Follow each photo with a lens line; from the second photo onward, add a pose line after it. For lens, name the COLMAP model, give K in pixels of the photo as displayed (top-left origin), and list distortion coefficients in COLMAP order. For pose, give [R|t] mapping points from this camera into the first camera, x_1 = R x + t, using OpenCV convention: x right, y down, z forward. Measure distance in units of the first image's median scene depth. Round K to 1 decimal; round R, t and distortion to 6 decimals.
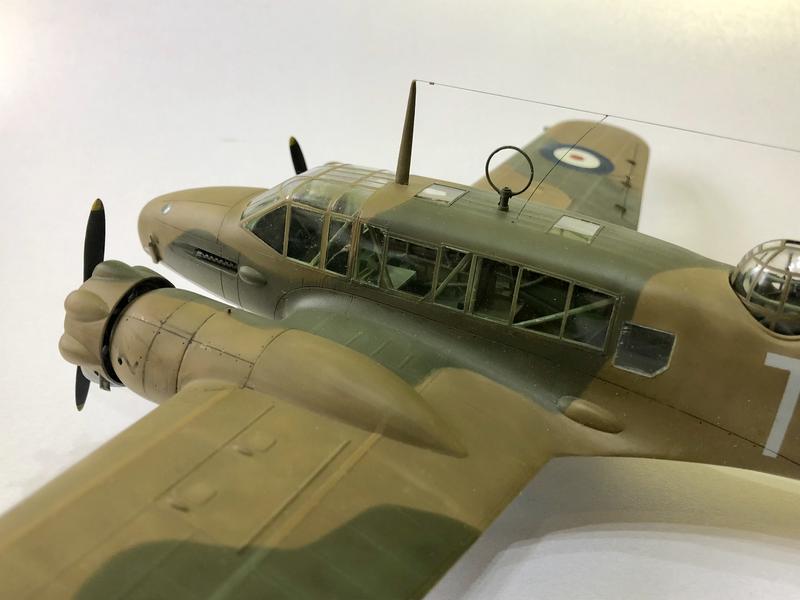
lens RADIAL K [[769.1, 0, 400.0], [0, 769.1, 299.5], [0, 0, 1]] dist [0.012452, 0.000000]
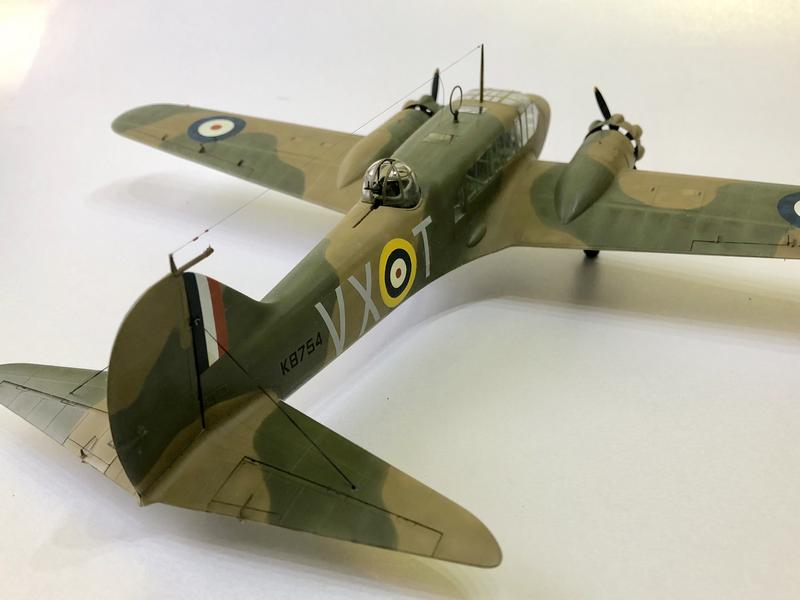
lens RADIAL K [[769.1, 0, 399.2], [0, 769.1, 296.7], [0, 0, 1]] dist [0.012452, 0.000000]
pose [[0.012221, 0.488078, -0.872714, 2.056203], [-0.400677, 0.802036, 0.442939, -0.580165], [0.916138, 0.344264, 0.205363, 0.706191]]
